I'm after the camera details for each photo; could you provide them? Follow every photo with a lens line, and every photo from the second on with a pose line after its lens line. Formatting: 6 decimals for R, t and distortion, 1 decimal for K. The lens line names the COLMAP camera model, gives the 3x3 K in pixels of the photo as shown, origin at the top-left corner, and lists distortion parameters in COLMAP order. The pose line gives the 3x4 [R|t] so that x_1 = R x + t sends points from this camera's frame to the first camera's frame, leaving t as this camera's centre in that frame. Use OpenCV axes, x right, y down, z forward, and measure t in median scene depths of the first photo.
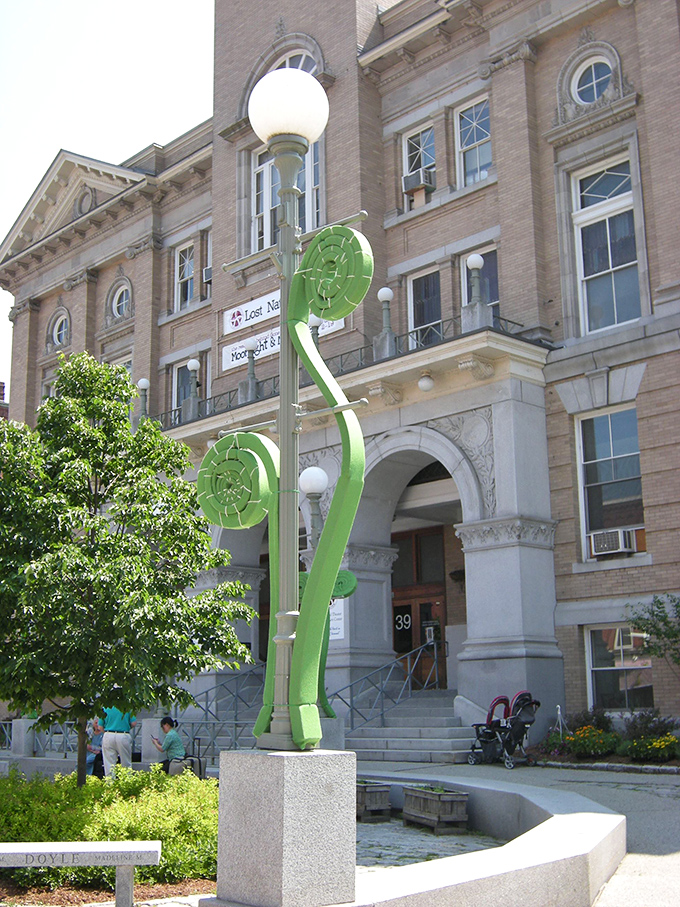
lens RADIAL K [[1158.8, 0, 340.0], [0, 1158.8, 453.5], [0, 0, 1]] dist [0.104039, -0.579673]
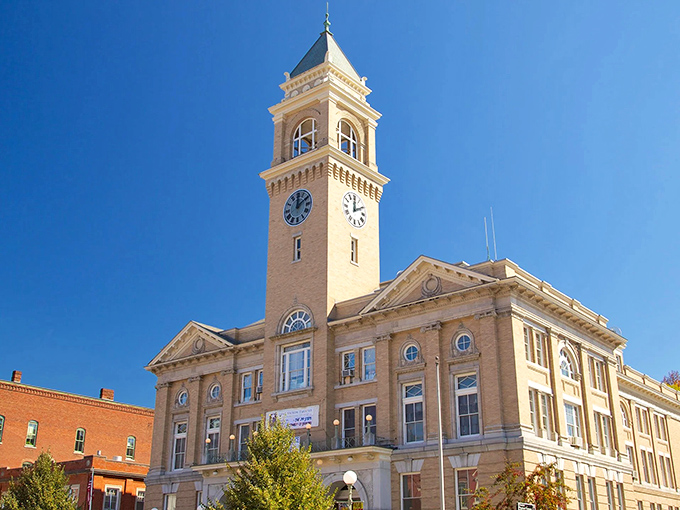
lens RADIAL K [[795.8, 0, 340.0], [0, 795.8, 255.0], [0, 0, 1]] dist [-0.008716, -0.002618]
pose [[0.992526, 0.066198, 0.102522, -0.163659], [-0.048606, 0.985017, -0.165466, -0.202372], [-0.111939, 0.159246, 0.980872, -0.885163]]
